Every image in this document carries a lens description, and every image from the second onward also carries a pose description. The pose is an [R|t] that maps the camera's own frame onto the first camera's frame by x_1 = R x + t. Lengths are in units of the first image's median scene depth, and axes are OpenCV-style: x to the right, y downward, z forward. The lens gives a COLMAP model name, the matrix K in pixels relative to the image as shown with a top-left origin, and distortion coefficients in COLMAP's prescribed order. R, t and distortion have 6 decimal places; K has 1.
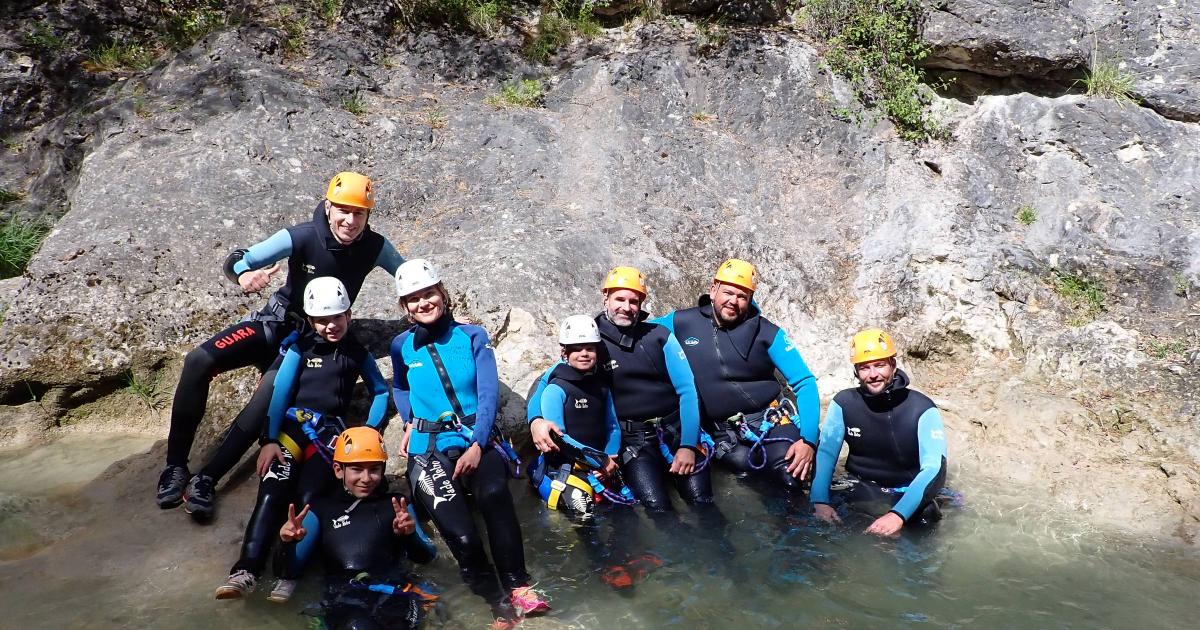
lens RADIAL K [[881.7, 0, 593.7], [0, 881.7, 345.1], [0, 0, 1]] dist [-0.004544, 0.000634]
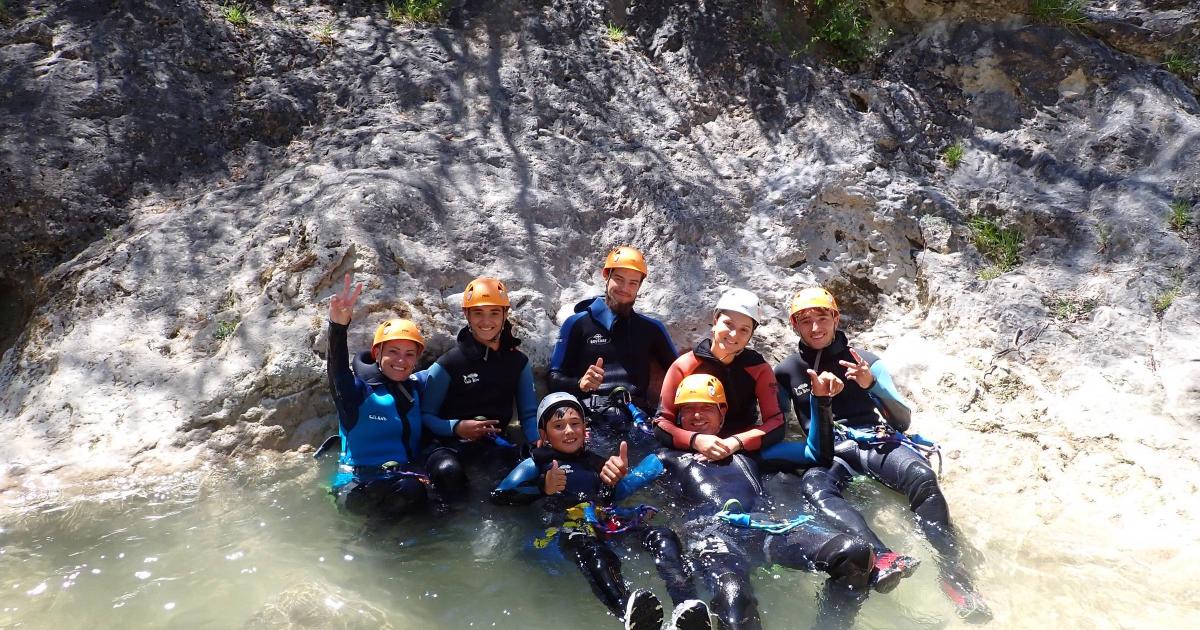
lens RADIAL K [[881.7, 0, 595.7], [0, 881.7, 345.5], [0, 0, 1]] dist [-0.004544, 0.000634]
pose [[0.999309, 0.030382, -0.021400, 0.153421], [-0.028526, 0.996201, 0.082276, -0.015197], [0.023819, -0.081608, 0.996380, 0.064182]]
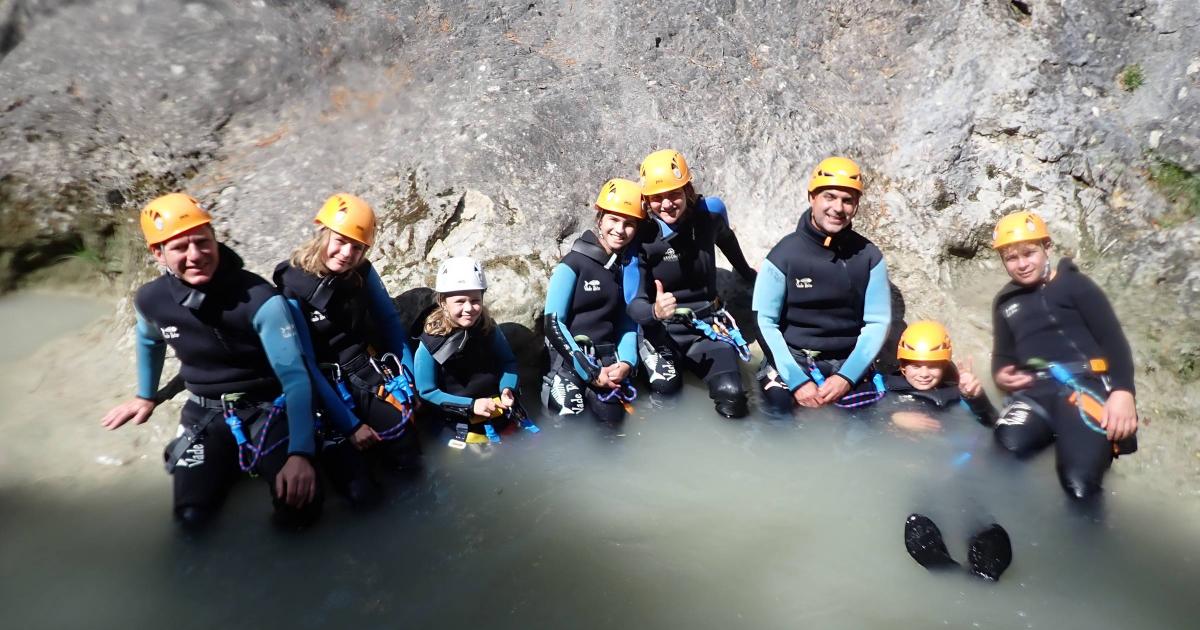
lens RADIAL K [[881.7, 0, 593.0], [0, 881.7, 341.1], [0, 0, 1]] dist [-0.004544, 0.000634]
pose [[0.993006, 0.055674, -0.104114, 0.107002], [-0.031553, 0.974904, 0.220380, -0.077554], [0.113771, -0.215553, 0.969842, 0.120990]]
